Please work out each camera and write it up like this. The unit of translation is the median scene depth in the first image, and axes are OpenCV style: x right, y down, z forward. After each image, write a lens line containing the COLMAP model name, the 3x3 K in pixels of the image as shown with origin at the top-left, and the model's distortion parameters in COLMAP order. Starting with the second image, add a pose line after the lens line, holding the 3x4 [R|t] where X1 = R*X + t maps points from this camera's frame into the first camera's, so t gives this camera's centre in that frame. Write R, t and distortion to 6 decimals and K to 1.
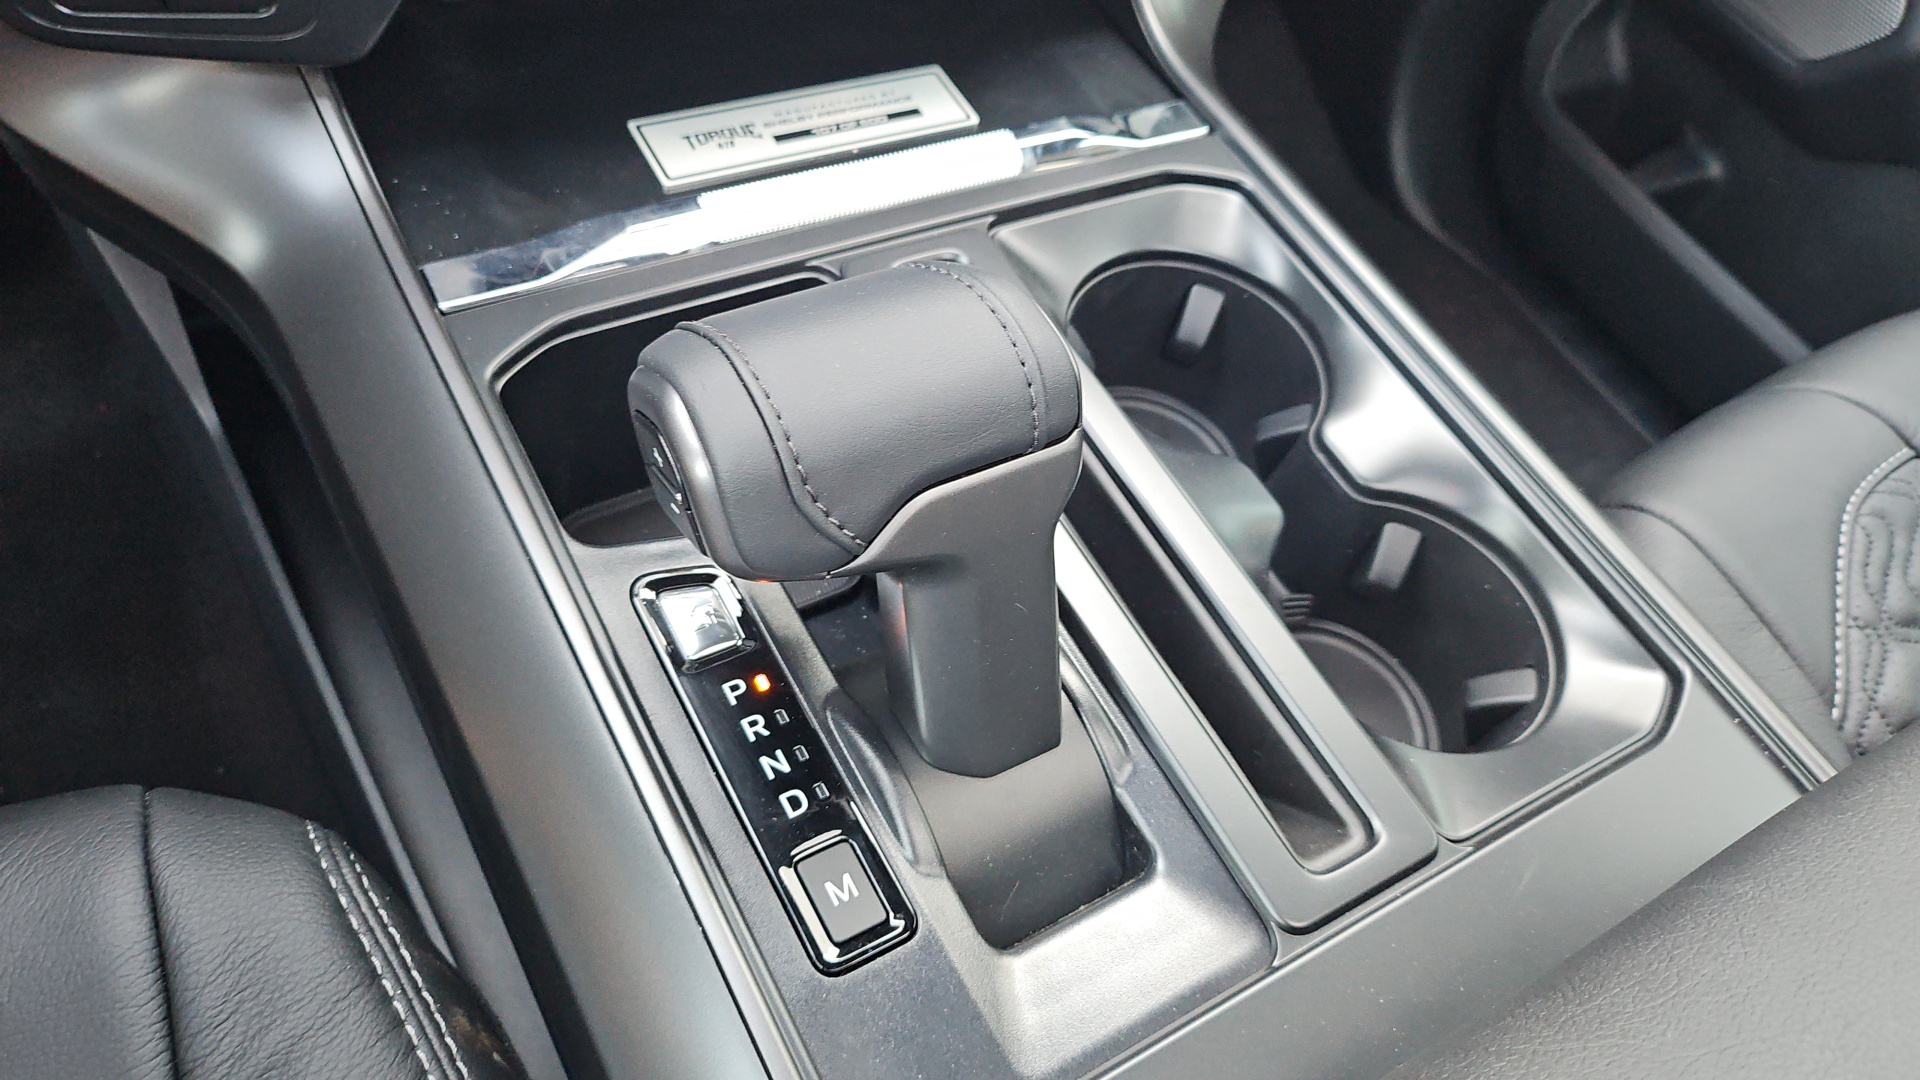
lens RADIAL K [[1367.6, 0, 966.3], [0, 1367.6, 521.2], [0, 0, 1]] dist [0.035417, -0.029793]
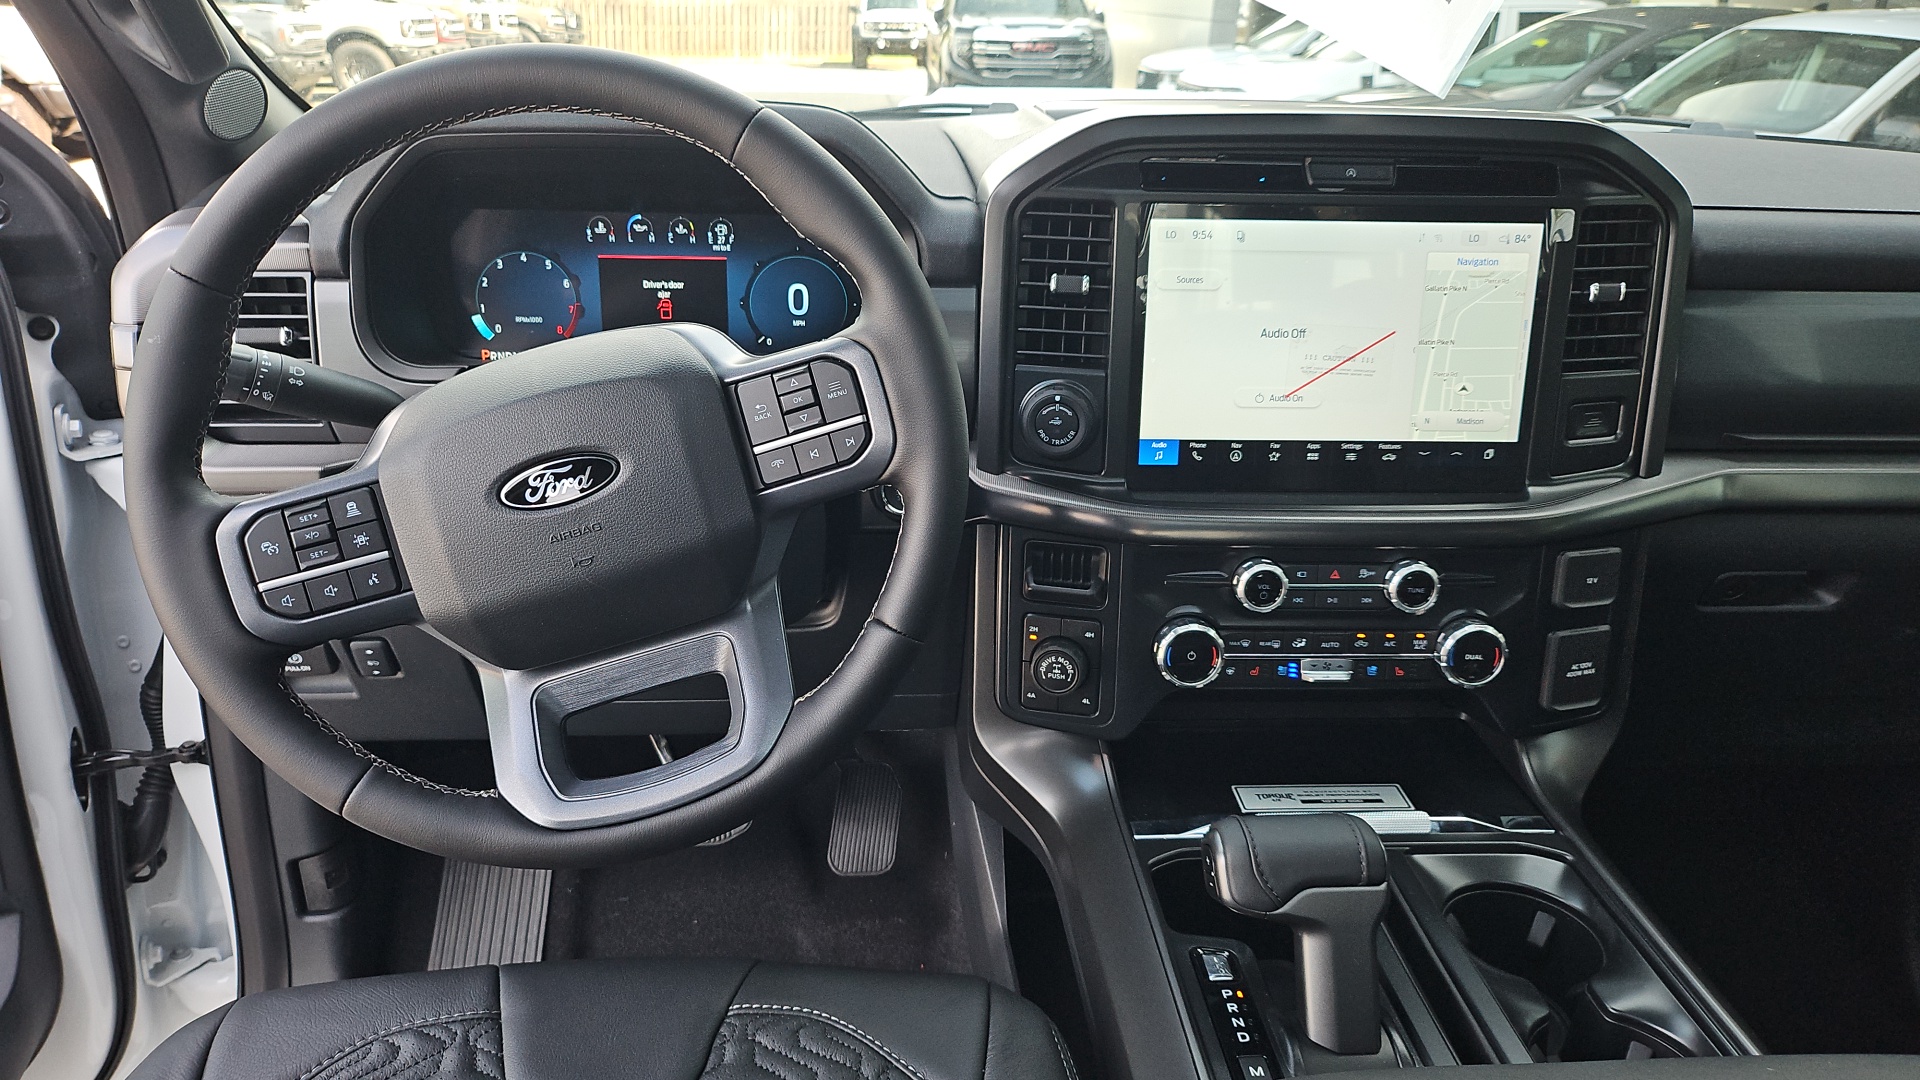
lens RADIAL K [[1367.6, 0, 961.4], [0, 1367.6, 547.8], [0, 0, 1]] dist [0.035417, -0.029793]
pose [[0.886468, 0.008190, -0.462718, 0.349737], [-0.265727, 0.827605, -0.494428, 0.546023], [0.378898, 0.561251, 0.735822, -0.892420]]
